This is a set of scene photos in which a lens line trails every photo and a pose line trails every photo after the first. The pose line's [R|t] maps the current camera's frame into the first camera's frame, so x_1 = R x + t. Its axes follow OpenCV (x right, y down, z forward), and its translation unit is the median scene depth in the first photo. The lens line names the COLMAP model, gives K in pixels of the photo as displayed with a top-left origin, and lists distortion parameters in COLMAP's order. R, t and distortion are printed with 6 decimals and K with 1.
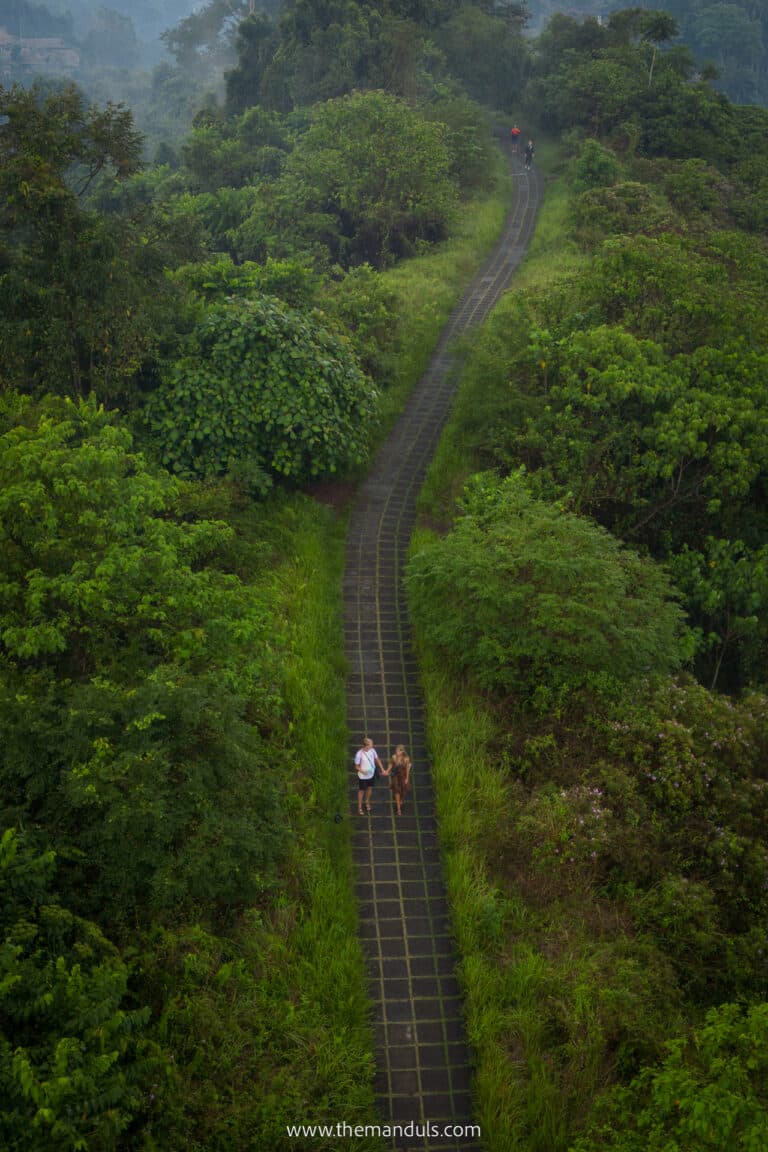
lens RADIAL K [[810.1, 0, 385.6], [0, 810.1, 578.3], [0, 0, 1]] dist [0.030886, 0.003658]
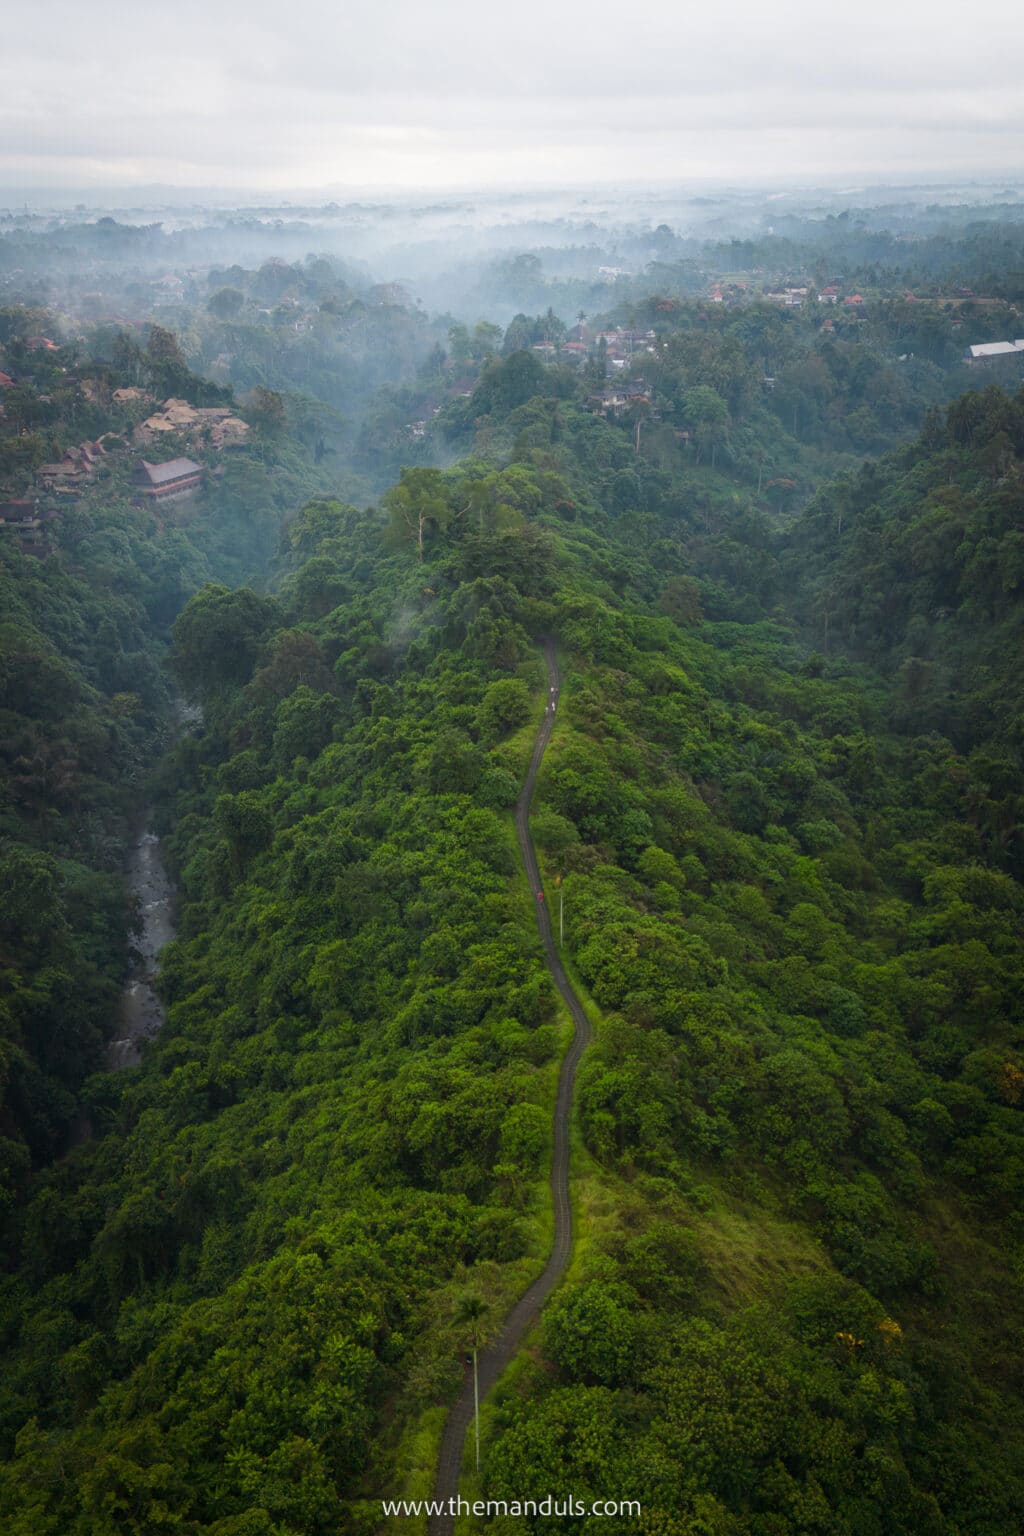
lens RADIAL K [[1080.1, 0, 507.8], [0, 1080.1, 764.3], [0, 0, 1]] dist [0.030886, 0.003658]
pose [[0.996430, -0.034466, 0.077062, -0.601339], [0.033778, 0.999377, 0.010217, -0.450876], [-0.077366, -0.007578, 0.996974, -5.654029]]
